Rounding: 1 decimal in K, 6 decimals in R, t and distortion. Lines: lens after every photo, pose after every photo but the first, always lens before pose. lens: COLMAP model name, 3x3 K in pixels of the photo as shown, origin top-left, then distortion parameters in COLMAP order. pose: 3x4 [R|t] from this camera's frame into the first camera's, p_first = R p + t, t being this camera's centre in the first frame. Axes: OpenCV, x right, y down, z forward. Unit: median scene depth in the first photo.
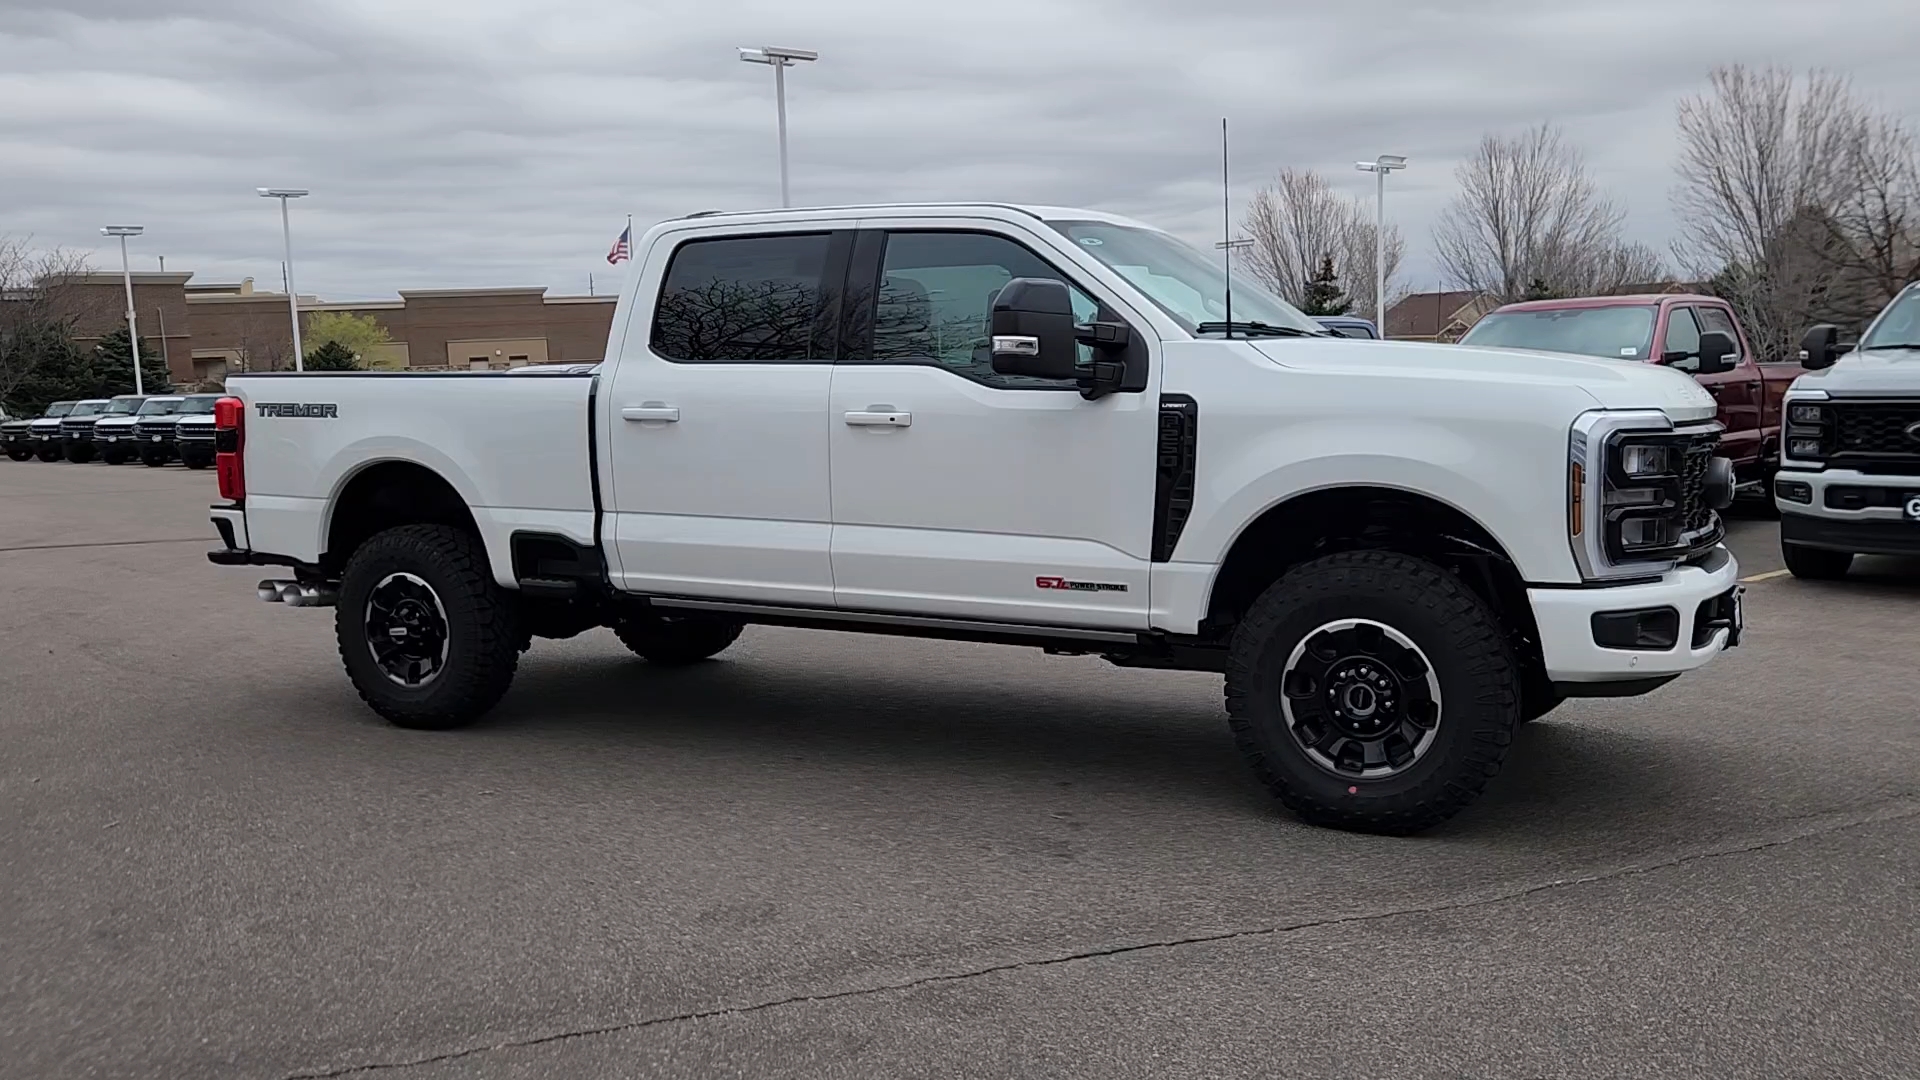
lens RADIAL K [[1628.6, 0, 949.6], [0, 1628.6, 545.1], [0, 0, 1]] dist [0.040855, -0.028858]
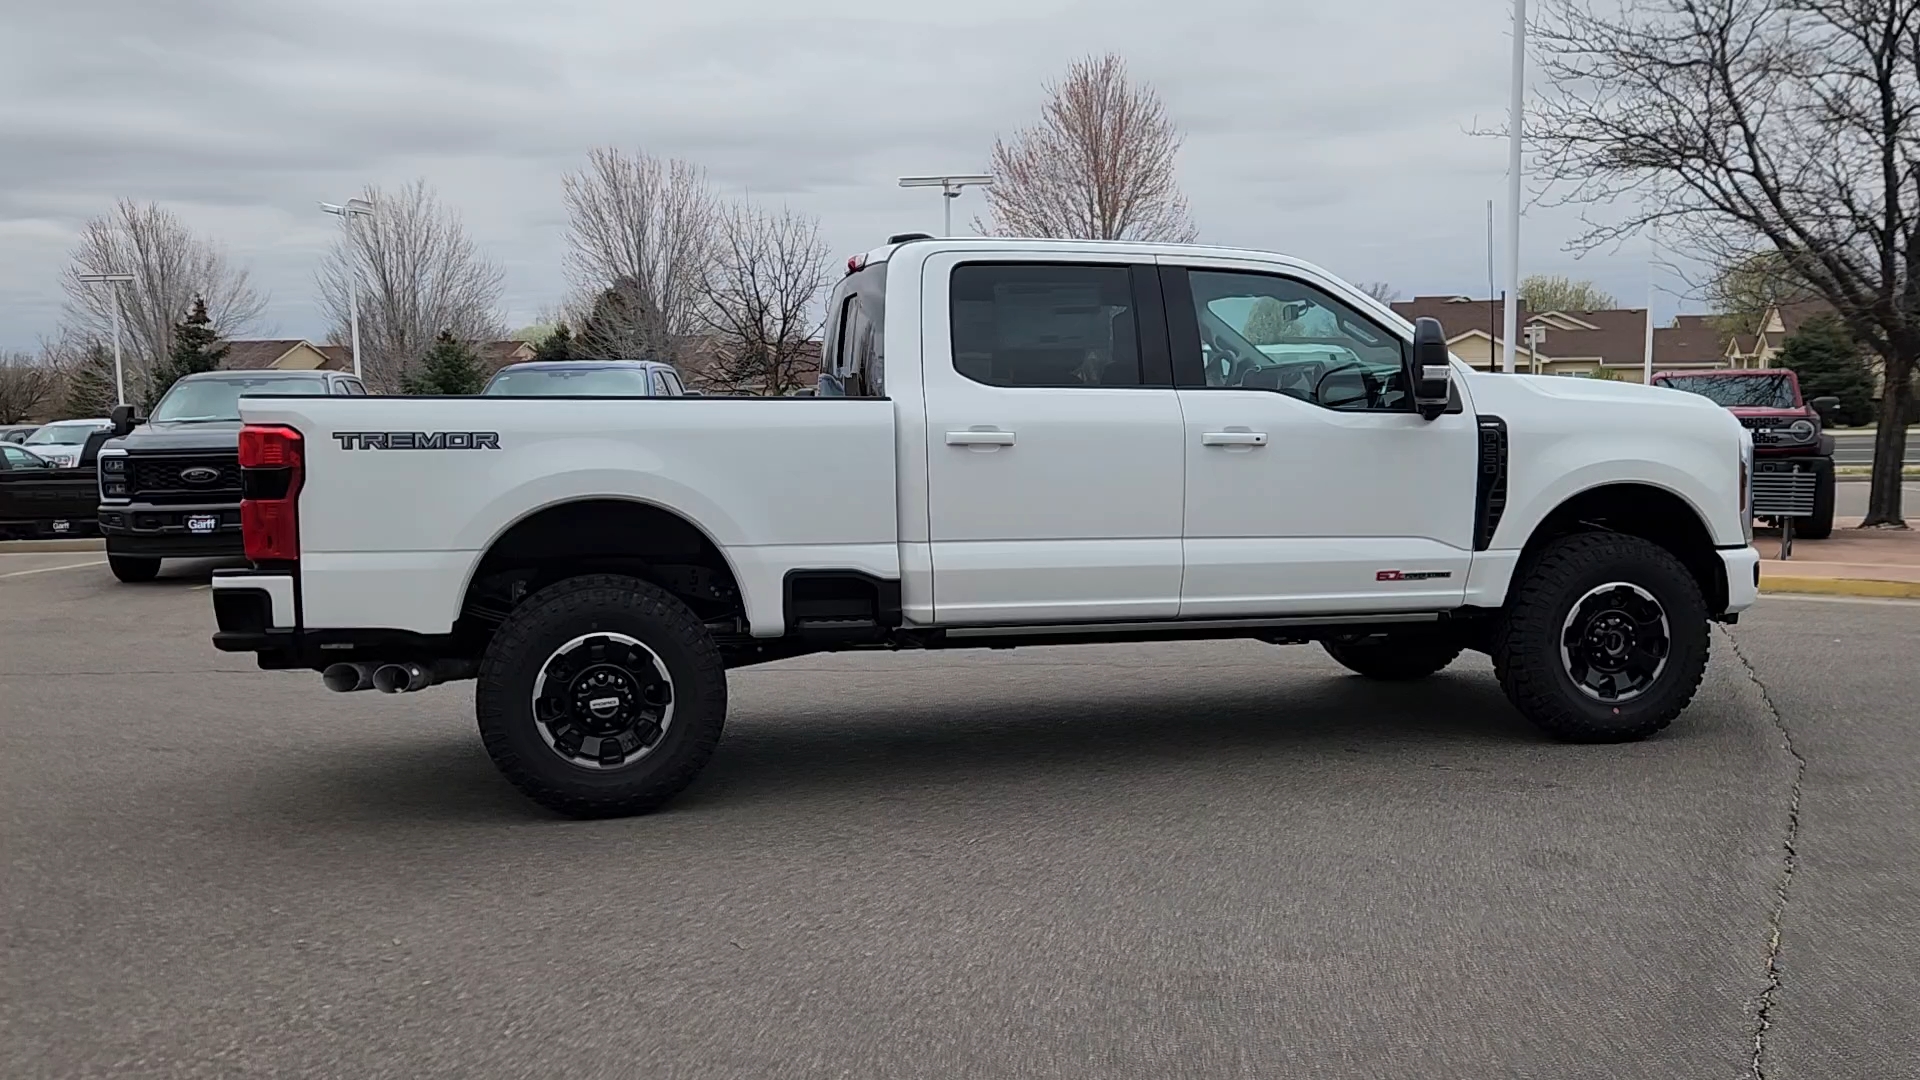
lens RADIAL K [[1628.6, 0, 950.0], [0, 1628.6, 551.4], [0, 0, 1]] dist [0.040855, -0.028858]
pose [[0.745616, -0.049688, 0.664521, -0.962647], [0.068393, 0.997656, -0.002141, -0.013524], [-0.662857, 0.047045, 0.747267, 0.325262]]
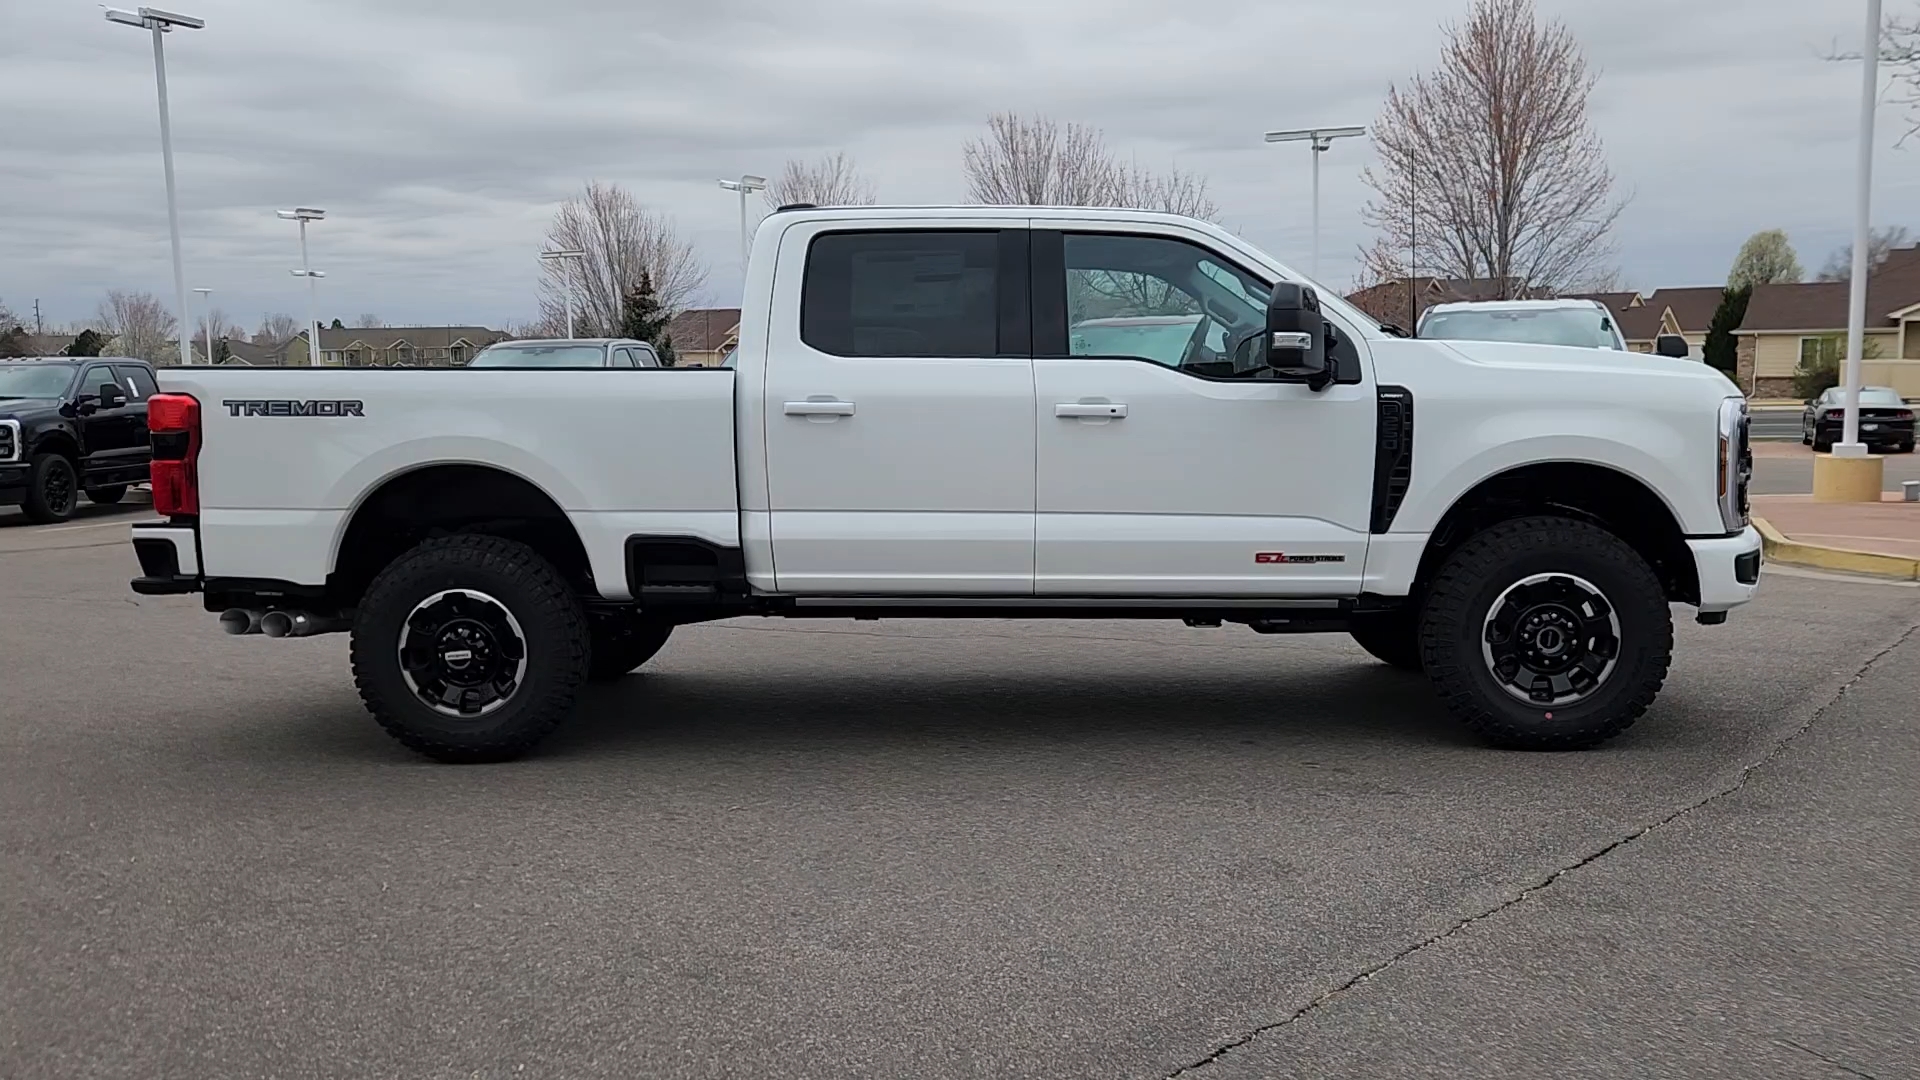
lens RADIAL K [[1628.6, 0, 950.1], [0, 1628.6, 547.9], [0, 0, 1]] dist [0.040855, -0.028858]
pose [[0.898114, -0.040199, 0.437922, -0.616566], [0.042939, 0.999071, 0.003648, 0.003265], [-0.437662, 0.015528, 0.899005, 0.101535]]
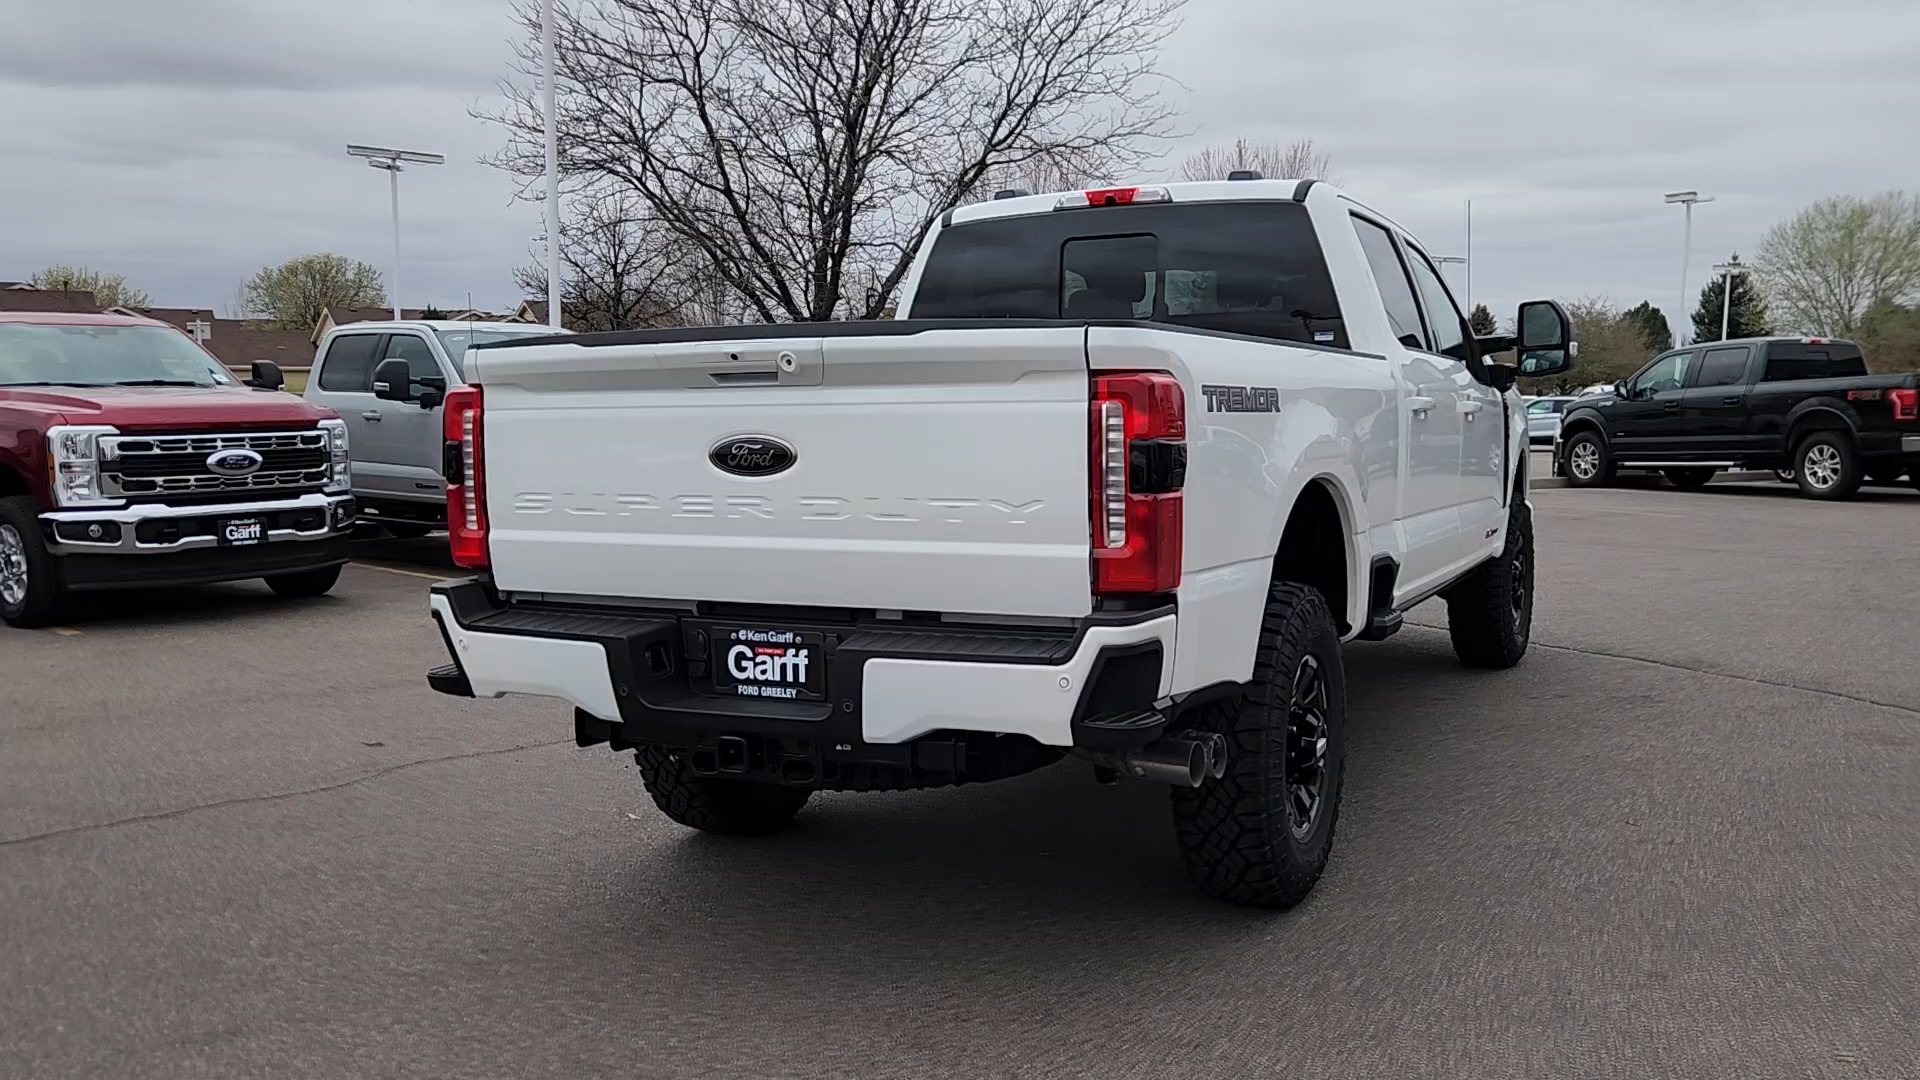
lens RADIAL K [[1628.6, 0, 957.8], [0, 1628.6, 535.3], [0, 0, 1]] dist [0.040855, -0.028858]
pose [[-0.041475, -0.065397, 0.996997, -1.221744], [0.111087, 0.991367, 0.069649, -0.113010], [-0.992945, 0.113642, -0.033852, 1.466882]]
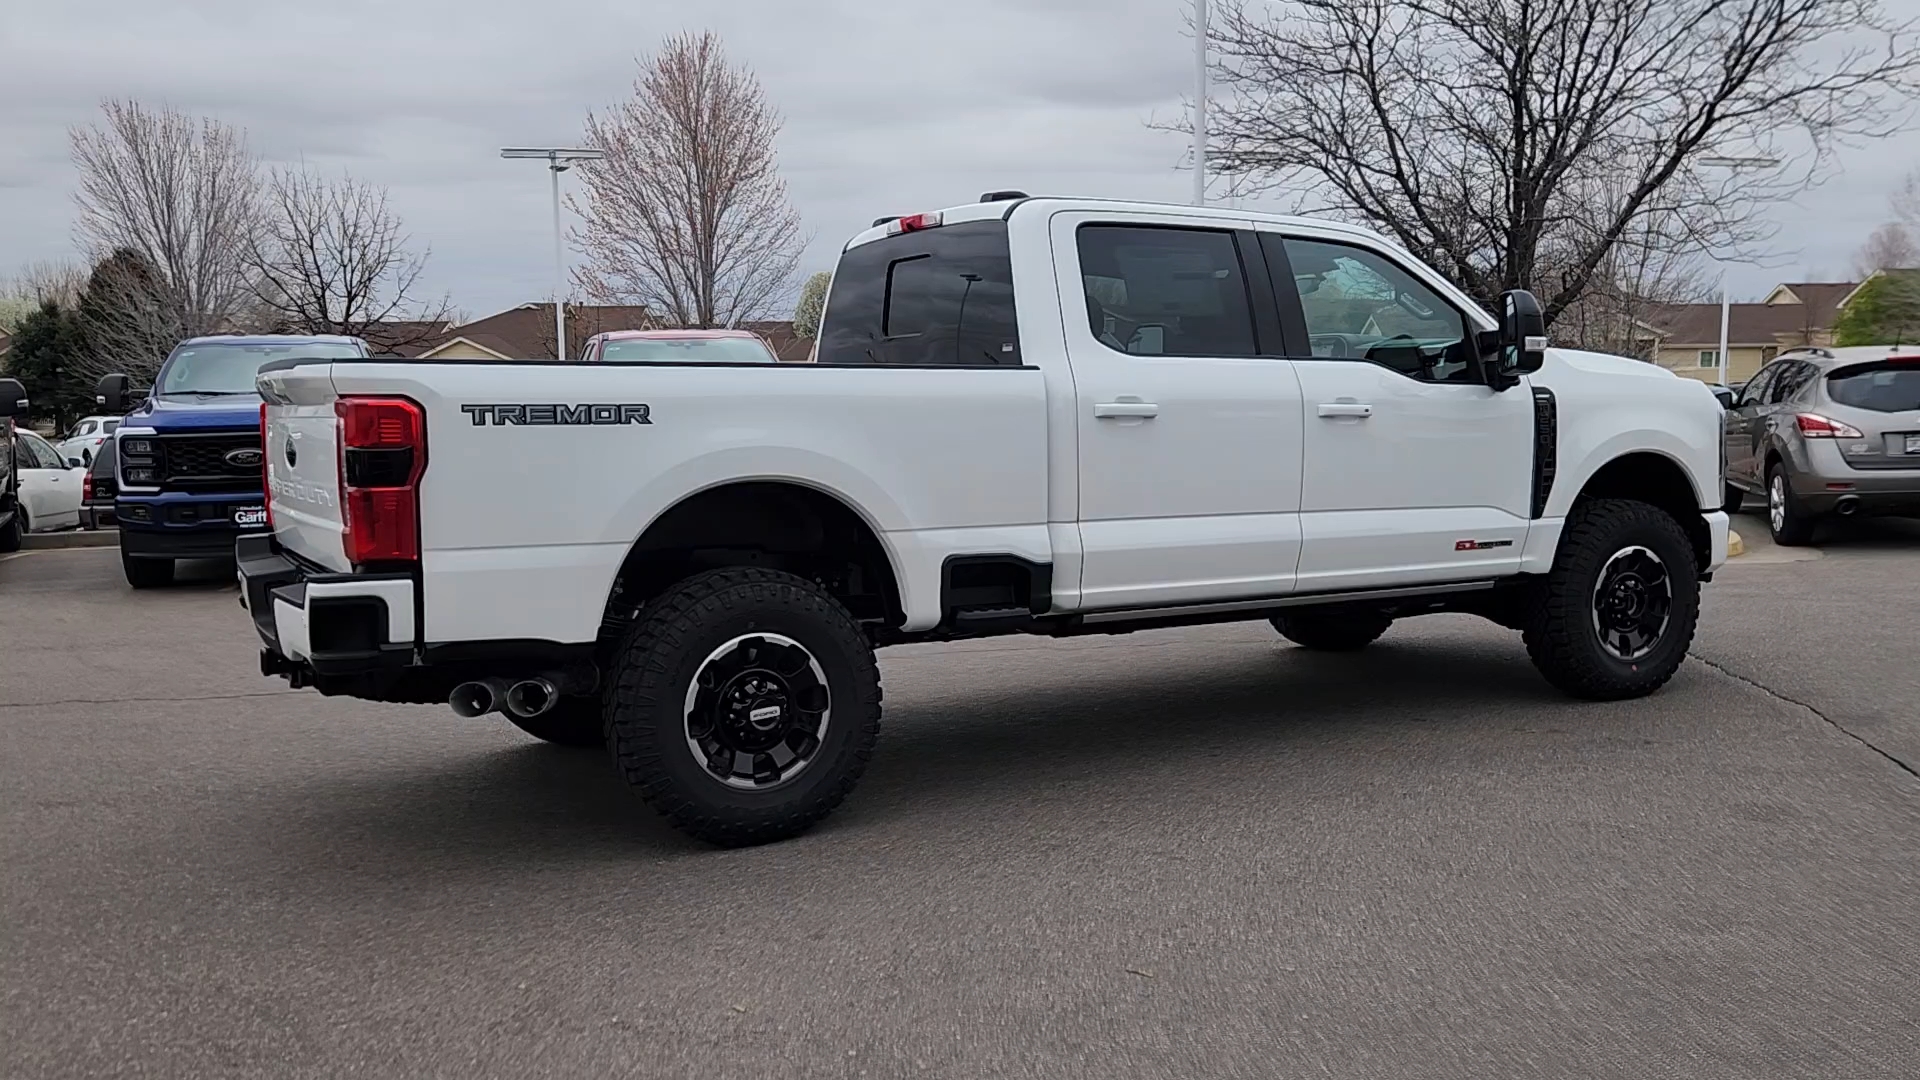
lens RADIAL K [[1628.6, 0, 952.1], [0, 1628.6, 545.4], [0, 0, 1]] dist [0.040855, -0.028858]
pose [[0.527090, -0.070065, 0.846916, -1.154787], [0.091997, 0.995443, 0.025097, -0.041592], [-0.844815, 0.064686, 0.531134, 0.681524]]
